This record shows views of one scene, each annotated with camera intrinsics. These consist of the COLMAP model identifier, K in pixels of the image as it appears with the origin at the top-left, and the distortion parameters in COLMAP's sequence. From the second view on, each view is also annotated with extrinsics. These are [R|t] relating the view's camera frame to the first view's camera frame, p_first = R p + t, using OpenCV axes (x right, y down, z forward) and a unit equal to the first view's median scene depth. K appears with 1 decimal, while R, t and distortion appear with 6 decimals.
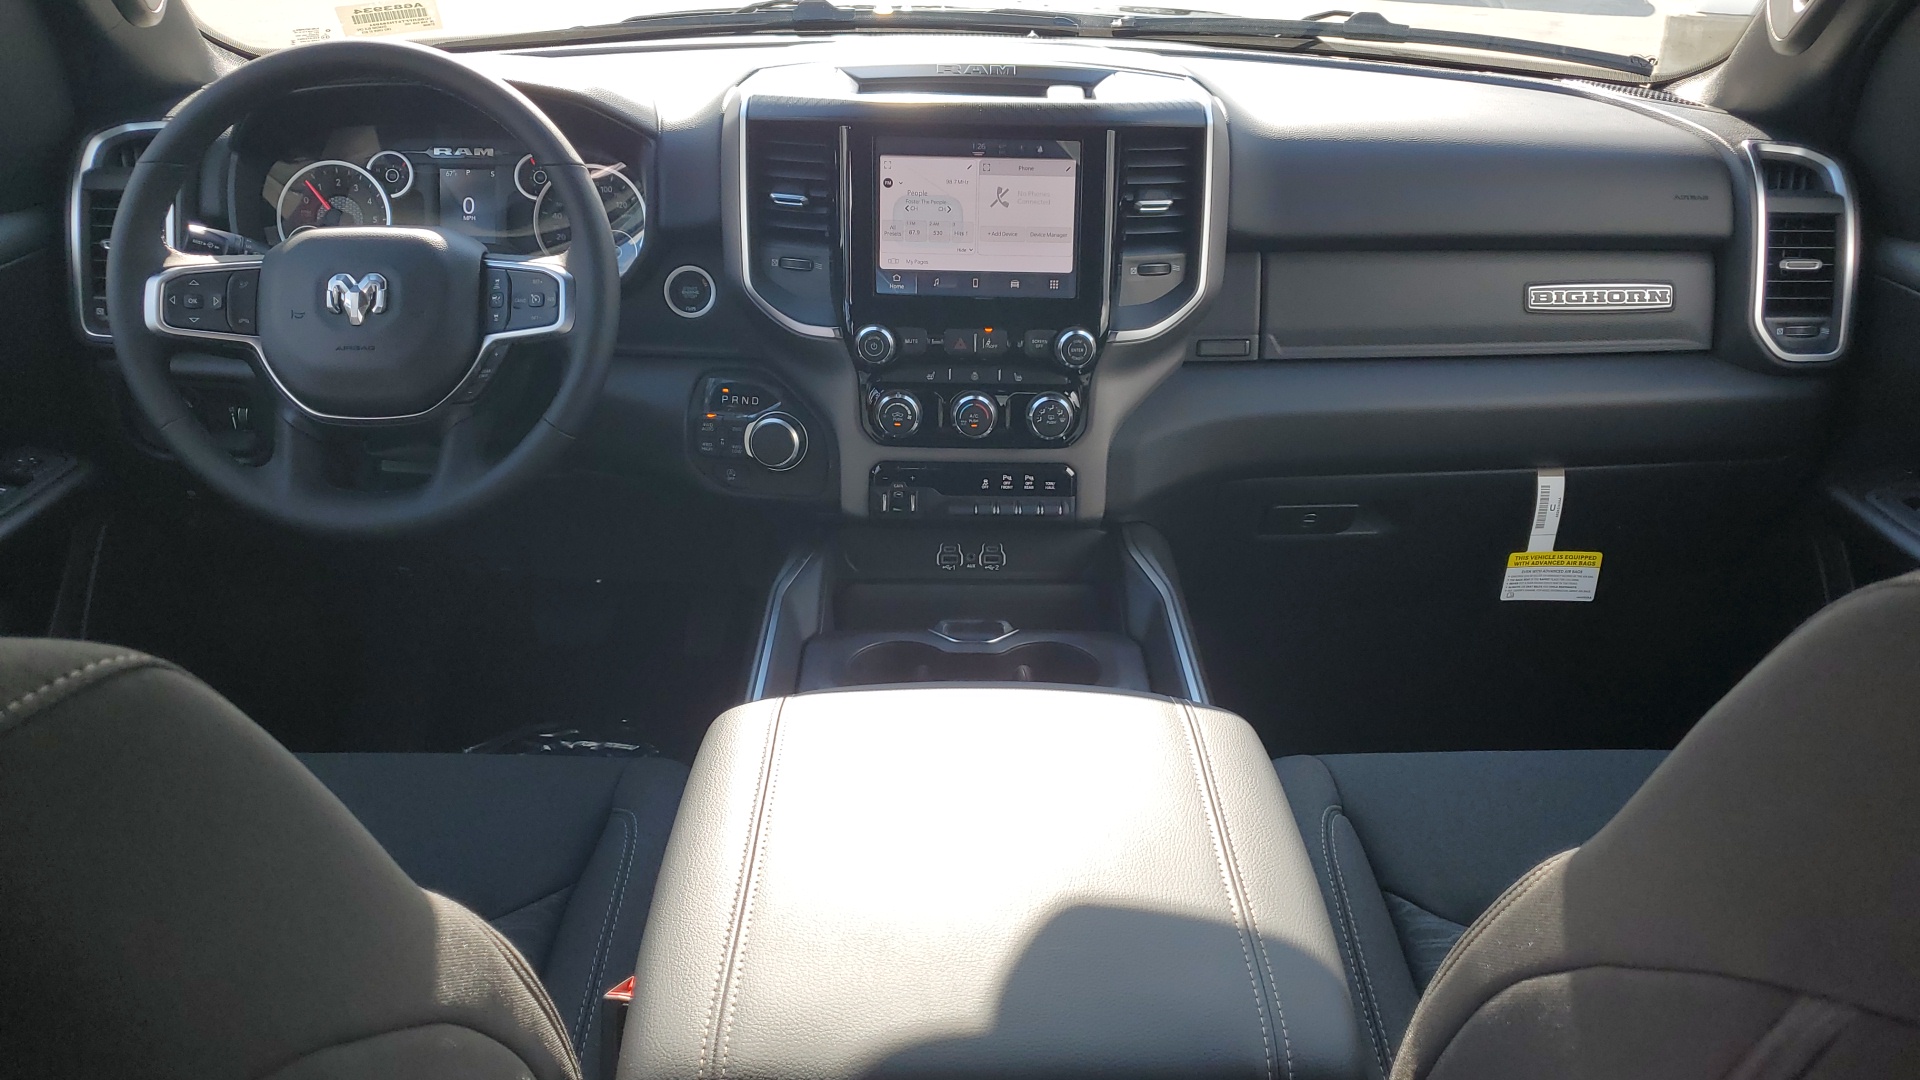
lens RADIAL K [[1561.0, 0, 964.2], [0, 1561.0, 573.9], [0, 0, 1]] dist [0.051310, -0.089996]
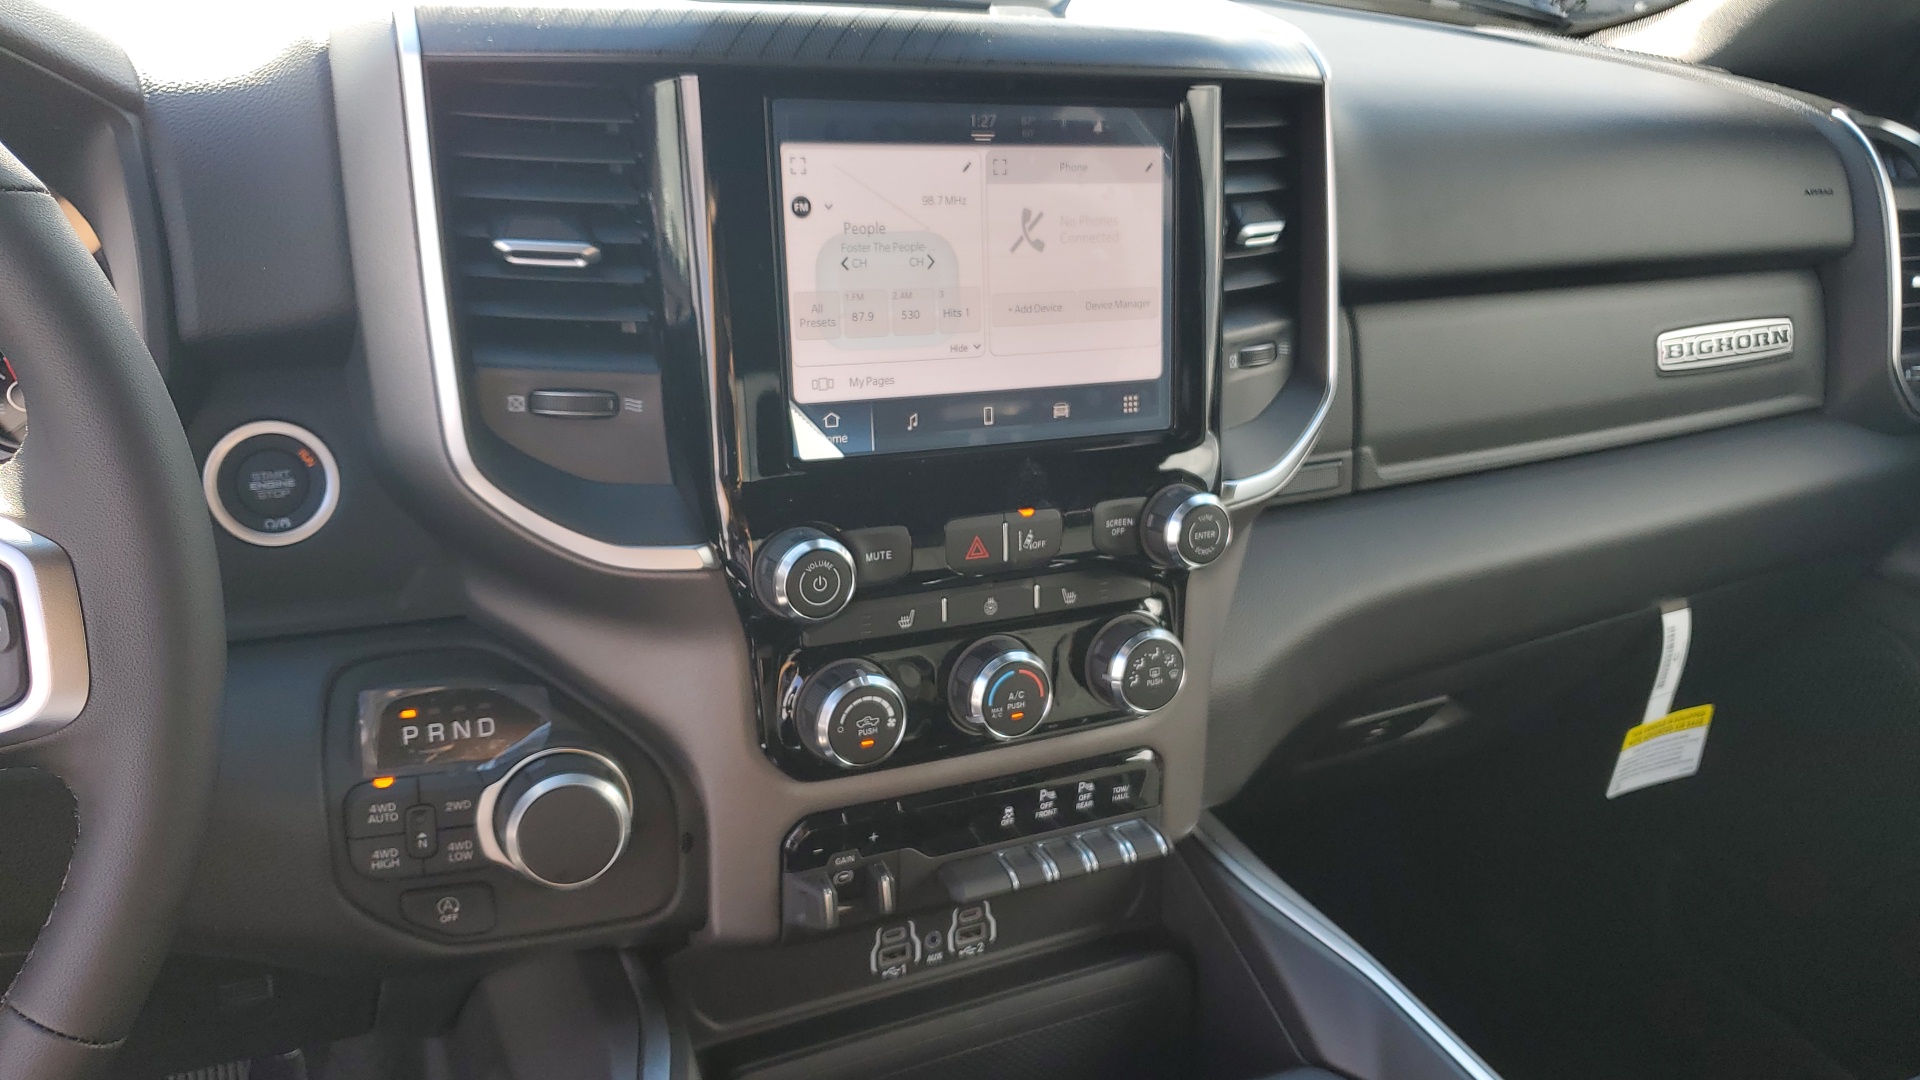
lens RADIAL K [[1561.0, 0, 964.2], [0, 1561.0, 573.9], [0, 0, 1]] dist [0.051310, -0.089996]
pose [[0.886451, -0.134237, 0.442929, -0.208530], [0.133636, 0.990490, 0.032733, -0.153416], [-0.443111, 0.030175, 0.895959, 0.580073]]
